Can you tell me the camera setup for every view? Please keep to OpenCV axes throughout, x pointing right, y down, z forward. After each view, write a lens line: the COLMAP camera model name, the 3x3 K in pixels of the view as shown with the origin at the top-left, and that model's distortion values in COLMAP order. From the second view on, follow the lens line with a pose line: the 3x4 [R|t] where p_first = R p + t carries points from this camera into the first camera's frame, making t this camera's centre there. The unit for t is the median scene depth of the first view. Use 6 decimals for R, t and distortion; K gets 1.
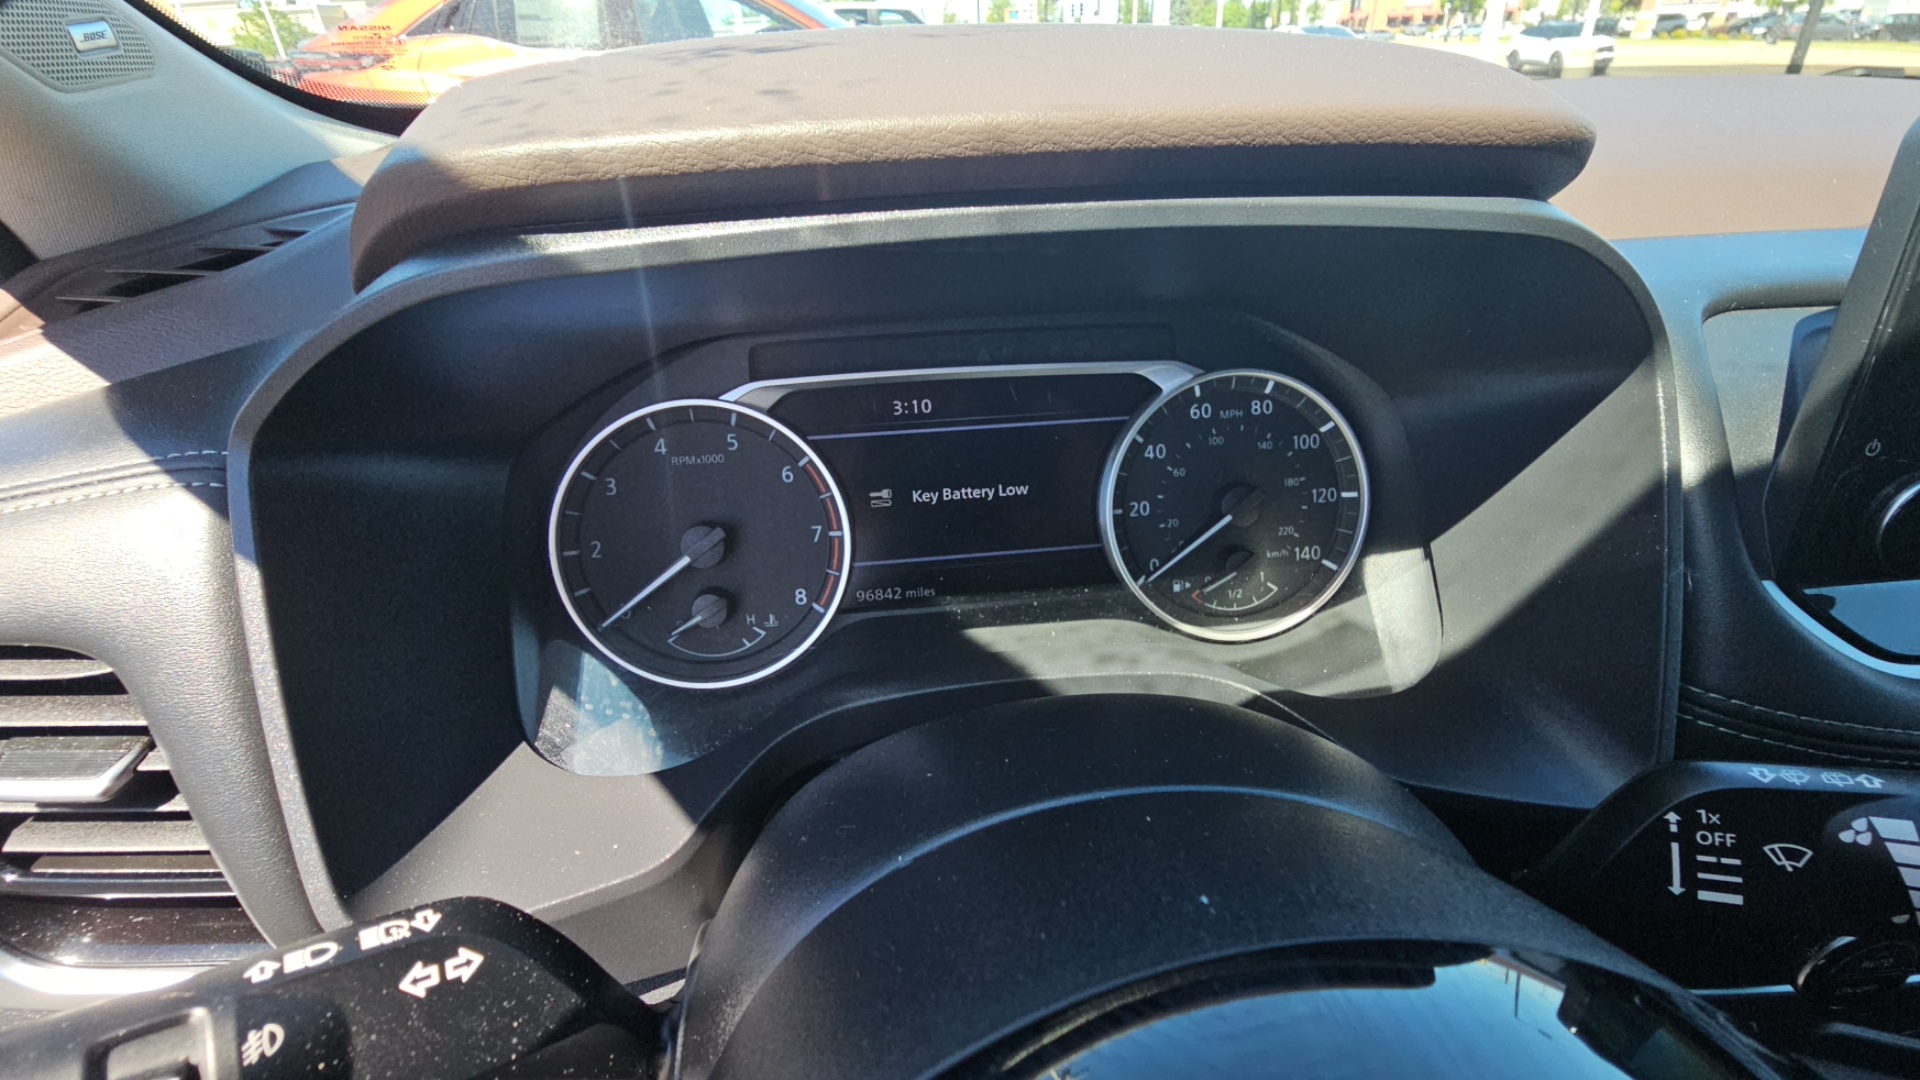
lens RADIAL K [[863.9, 0, 977.4], [0, 863.9, 547.3], [0, 0, 1]] dist [0.008398, -0.007101]
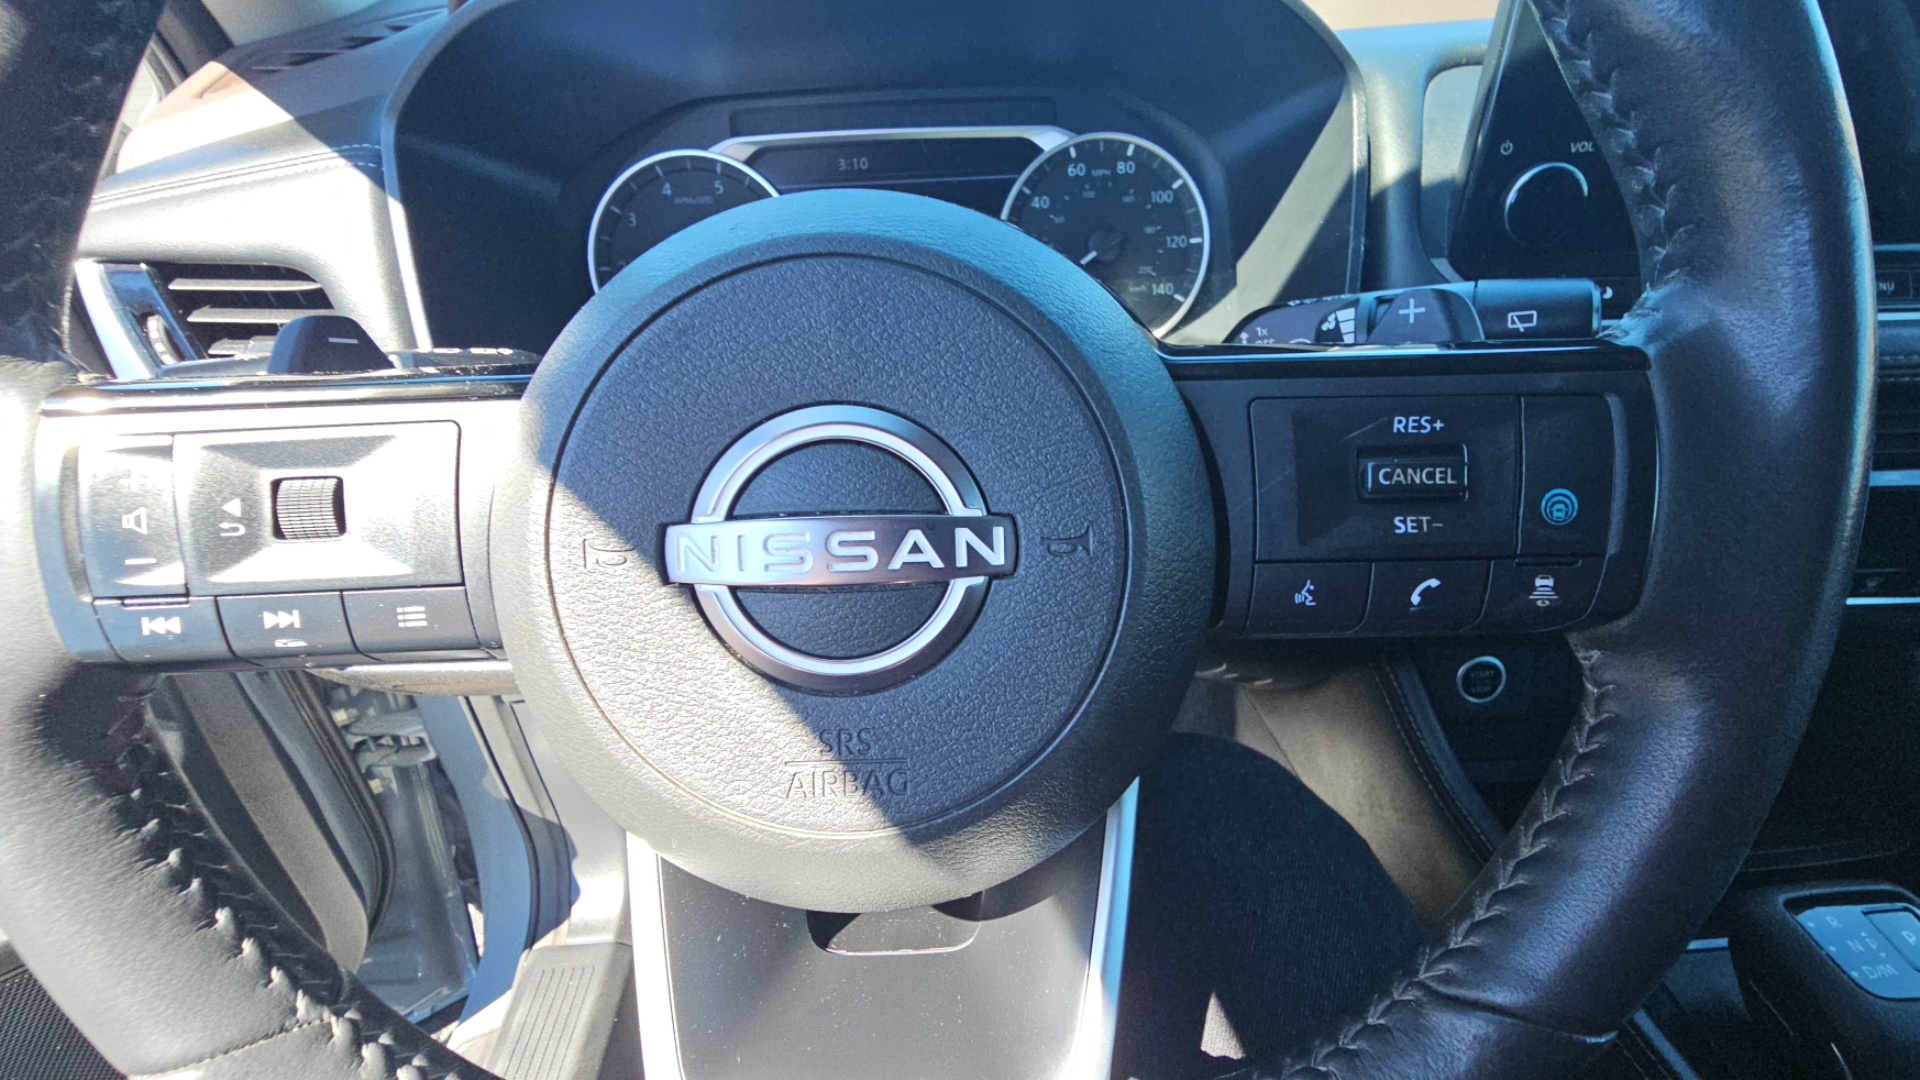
lens RADIAL K [[863.9, 0, 978.9], [0, 863.9, 549.7], [0, 0, 1]] dist [0.008398, -0.007101]
pose [[0.996798, 0.030419, -0.073954, 0.242322], [-0.023661, 0.995607, 0.090586, 0.314278], [0.076385, -0.088546, 0.993139, -0.366515]]
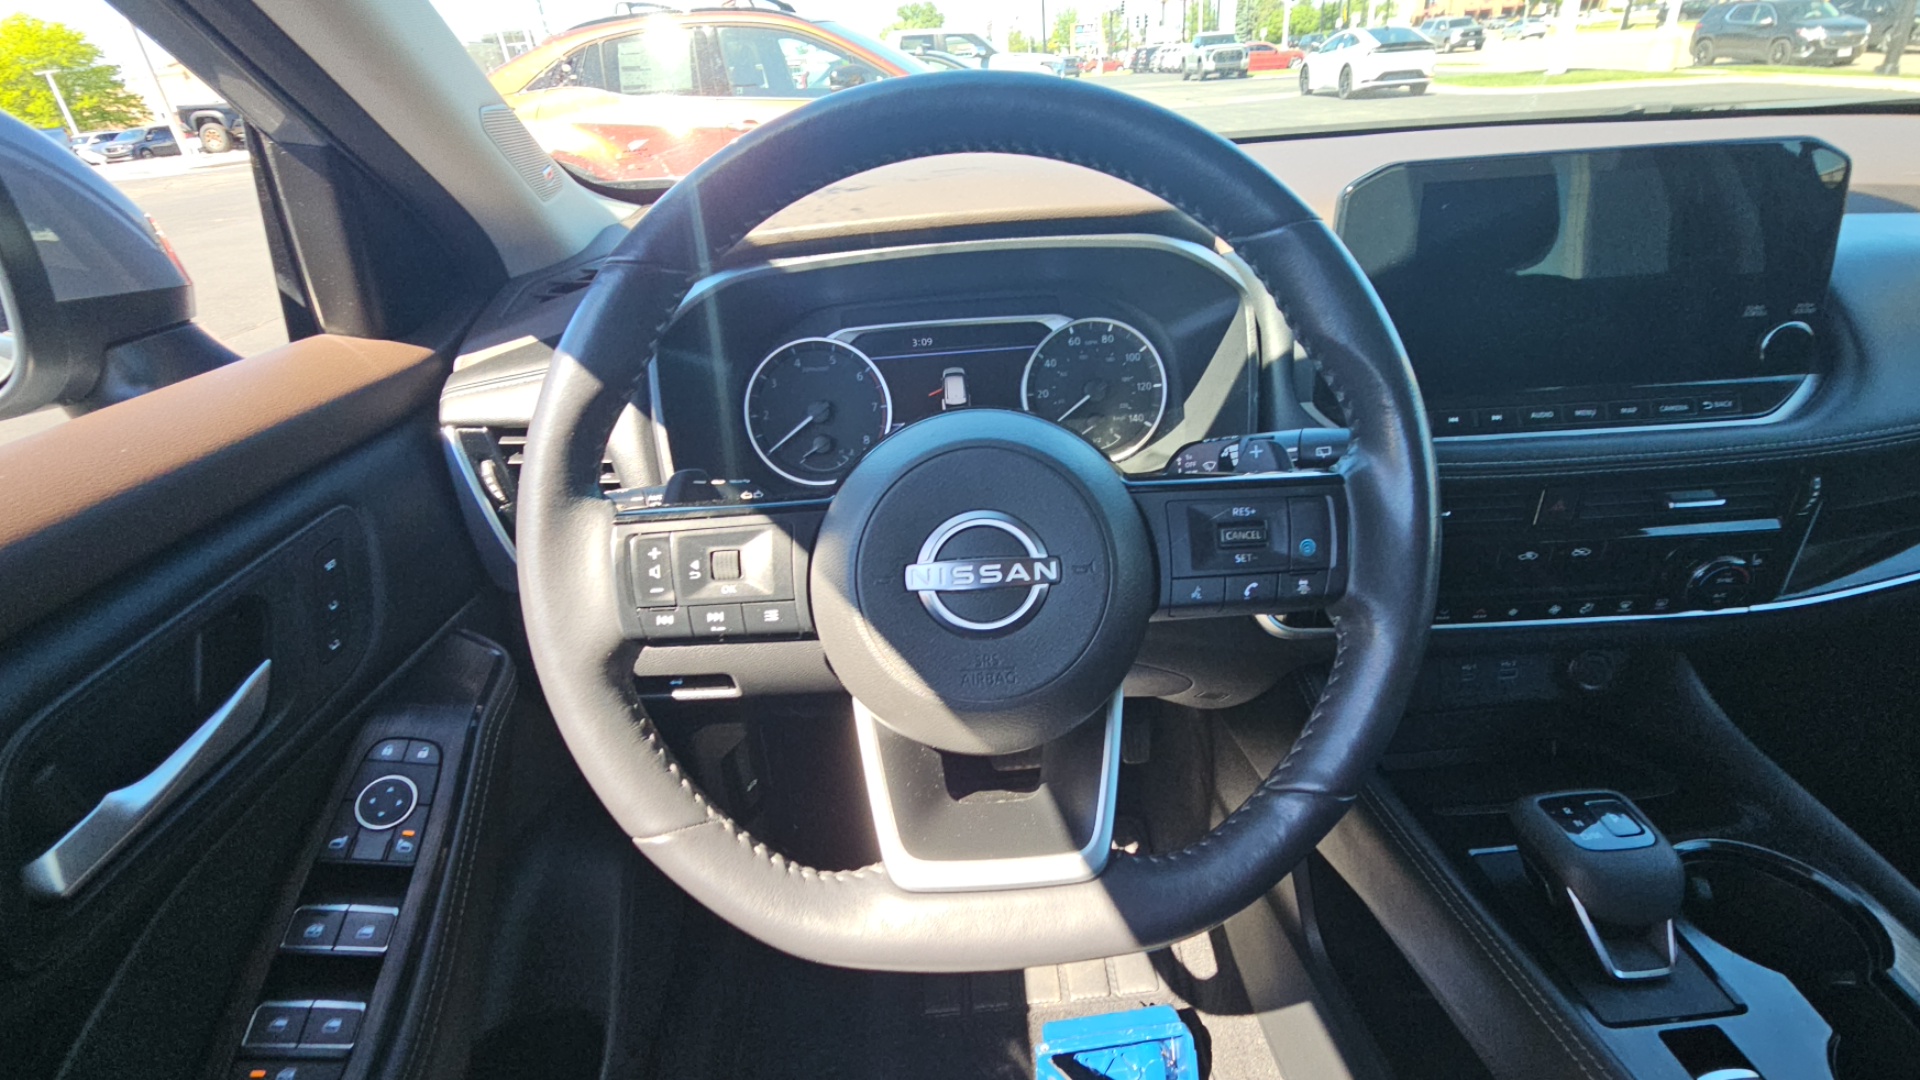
lens RADIAL K [[863.9, 0, 980.8], [0, 863.9, 535.9], [0, 0, 1]] dist [0.008398, -0.007101]
pose [[0.997057, -0.005143, -0.076485, 0.211059], [0.003371, 0.999724, -0.023267, 0.336465], [0.076584, 0.022941, 0.996799, -0.967096]]
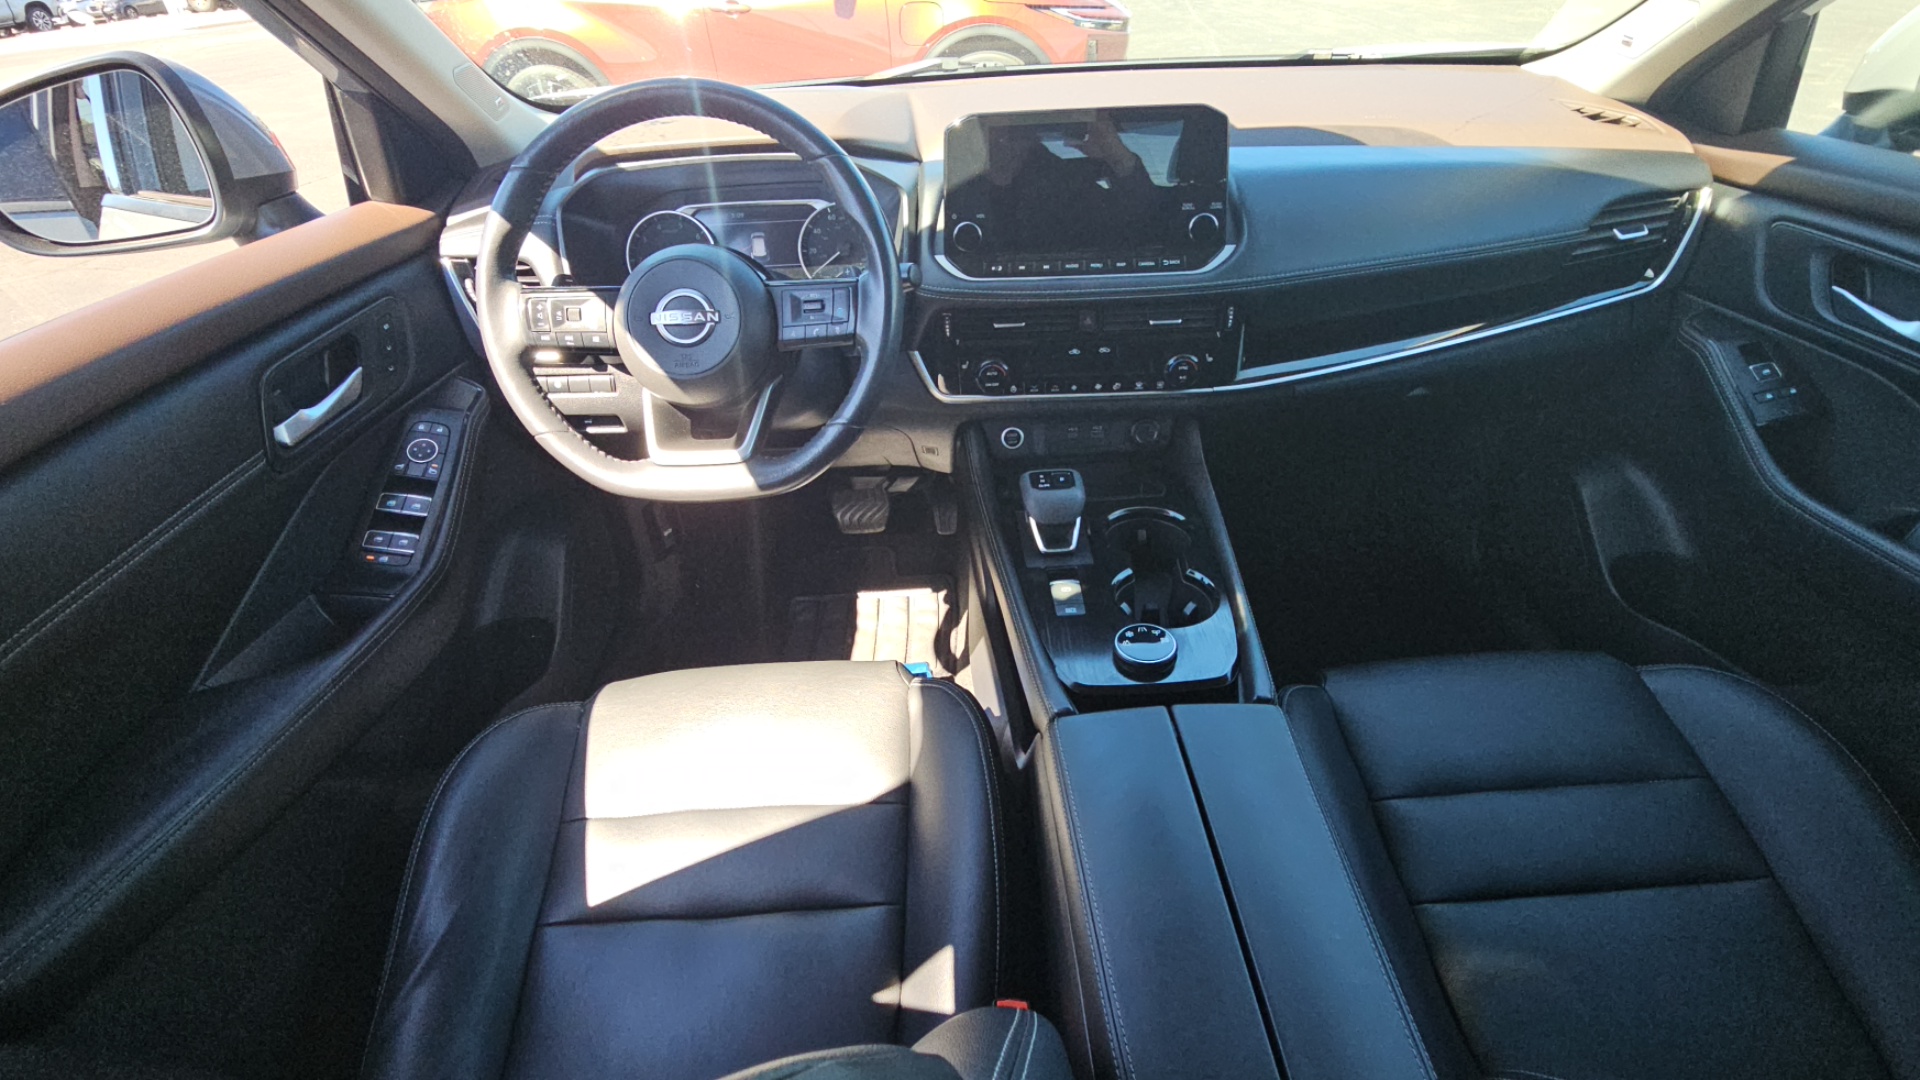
lens RADIAL K [[863.9, 0, 980.8], [0, 863.9, 541.9], [0, 0, 1]] dist [0.008398, -0.007101]
pose [[0.995778, 0.030130, -0.086708, 1.158998], [-0.021517, 0.994894, 0.098607, 0.716969], [0.089236, -0.096325, 0.991342, -2.235229]]
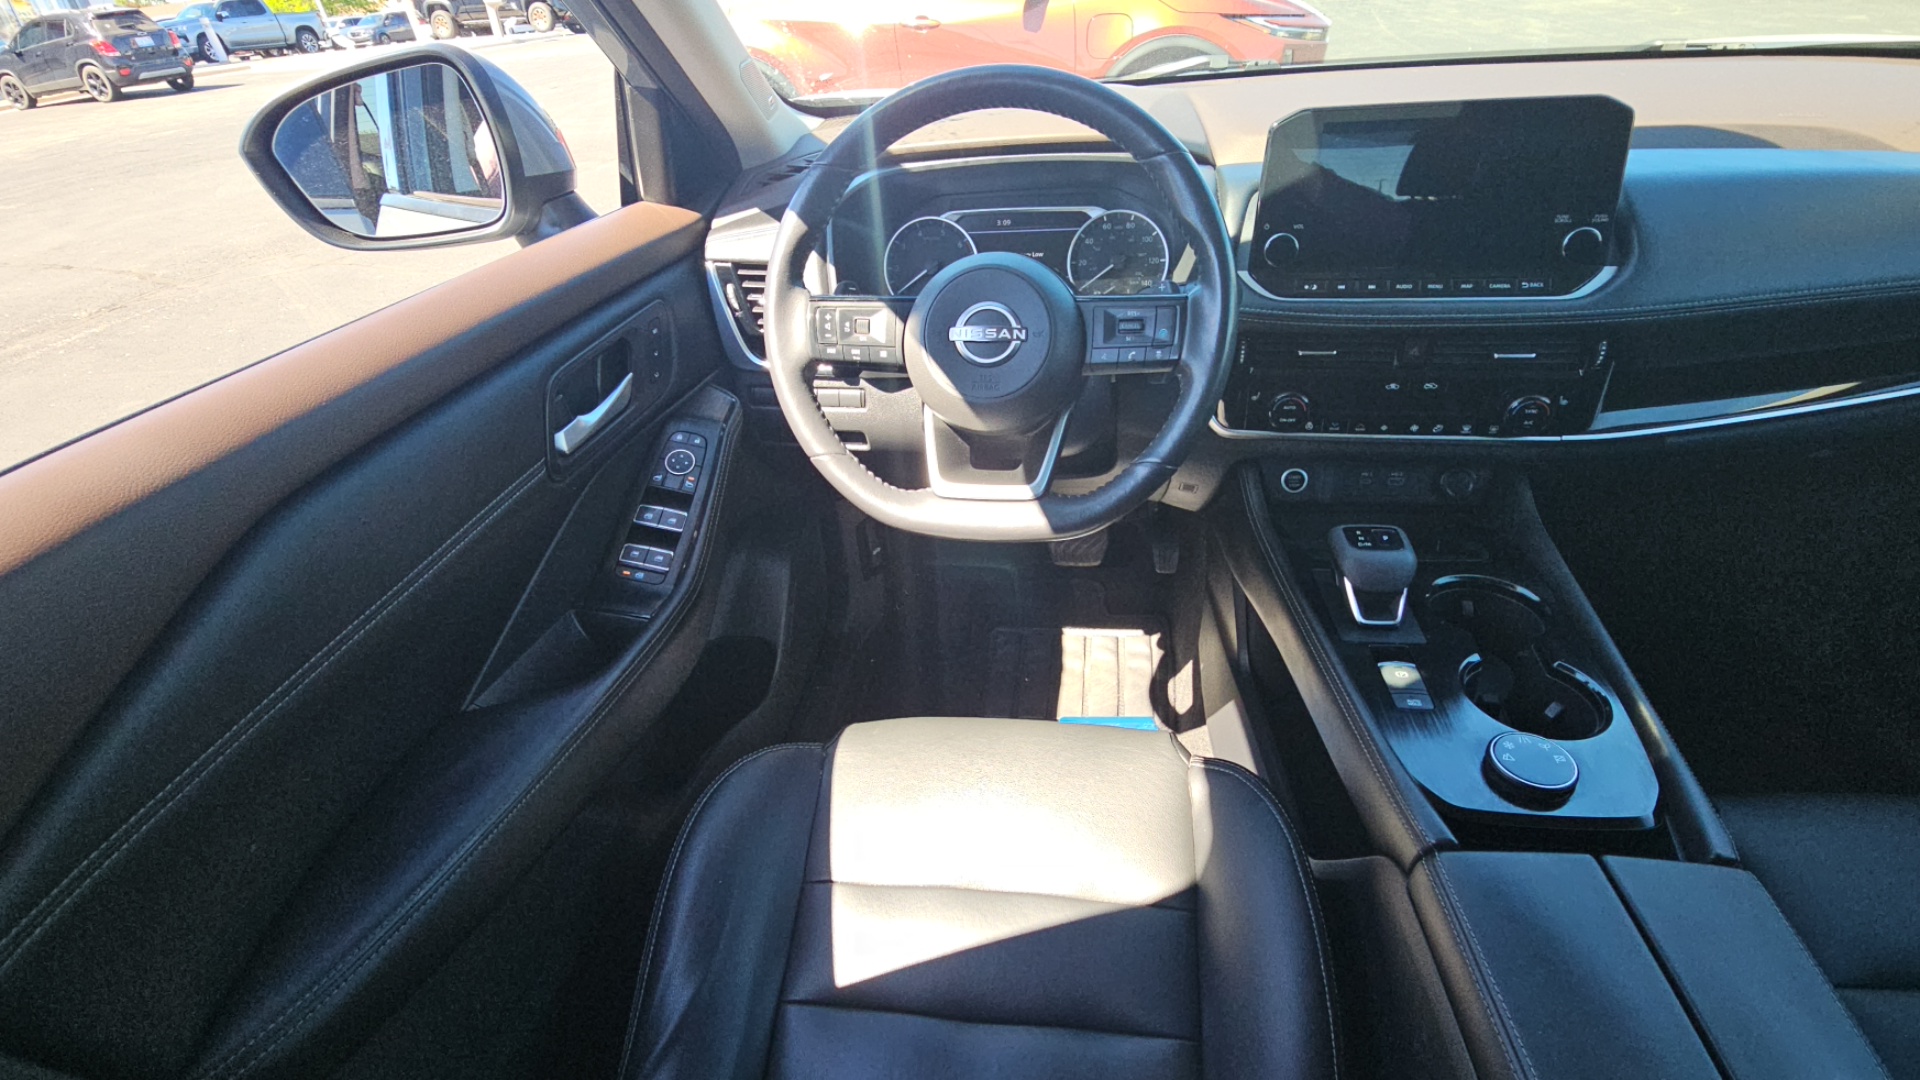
lens RADIAL K [[863.9, 0, 979.7], [0, 863.9, 541.5], [0, 0, 1]] dist [0.008398, -0.007101]
pose [[0.968066, 0.097331, -0.231029, 0.644431], [-0.078224, 0.992820, 0.090490, 0.668021], [0.238178, -0.069529, 0.968730, -1.969343]]
